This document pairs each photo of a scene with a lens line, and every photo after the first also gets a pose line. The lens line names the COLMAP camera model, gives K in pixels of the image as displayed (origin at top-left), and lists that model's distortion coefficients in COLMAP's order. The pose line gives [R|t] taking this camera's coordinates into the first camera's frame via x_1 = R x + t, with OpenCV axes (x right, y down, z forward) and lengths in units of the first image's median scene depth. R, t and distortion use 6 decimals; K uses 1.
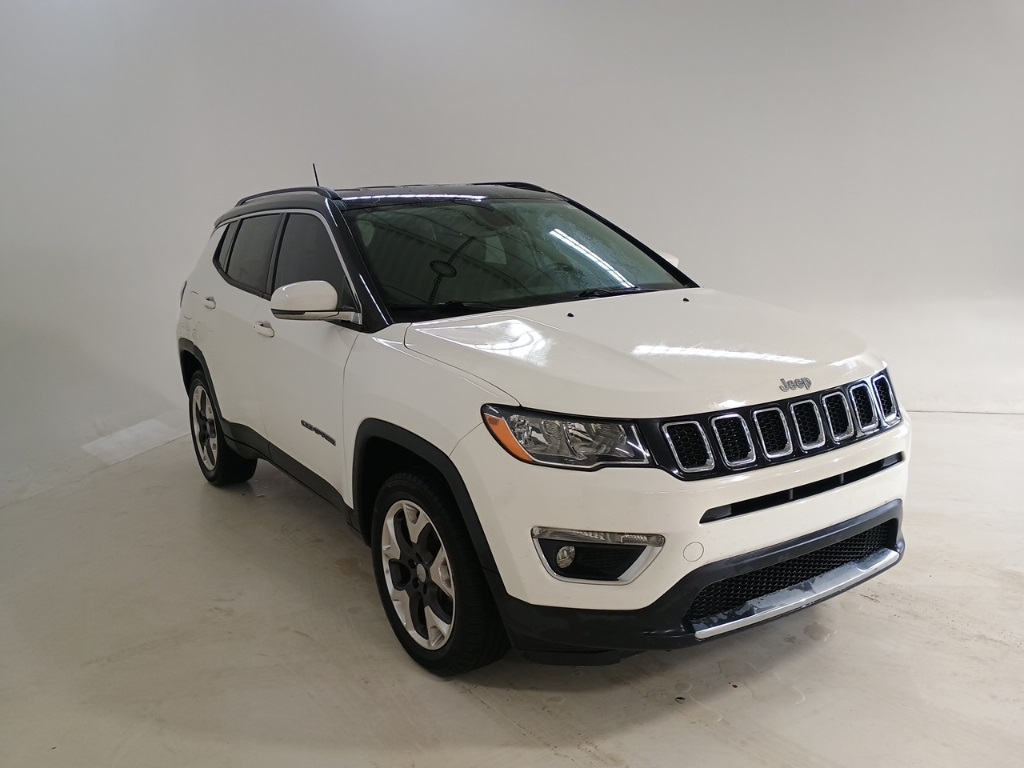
lens RADIAL K [[864.6, 0, 504.8], [0, 864.6, 386.8], [0, 0, 1]] dist [0.030036, -0.011472]
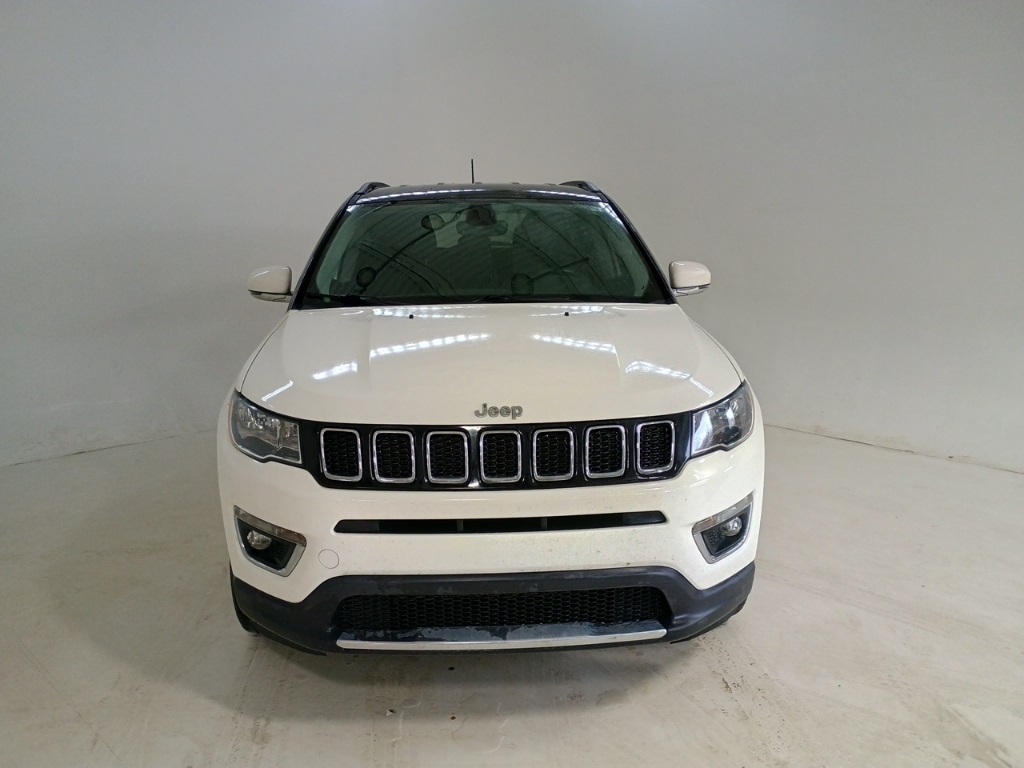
lens RADIAL K [[864.6, 0, 508.2], [0, 864.6, 383.3], [0, 0, 1]] dist [0.030036, -0.011472]
pose [[0.872041, 0.129067, -0.472108, 0.764382], [-0.125203, 0.991335, 0.039749, -0.069300], [0.473147, 0.024446, 0.880644, 0.191234]]
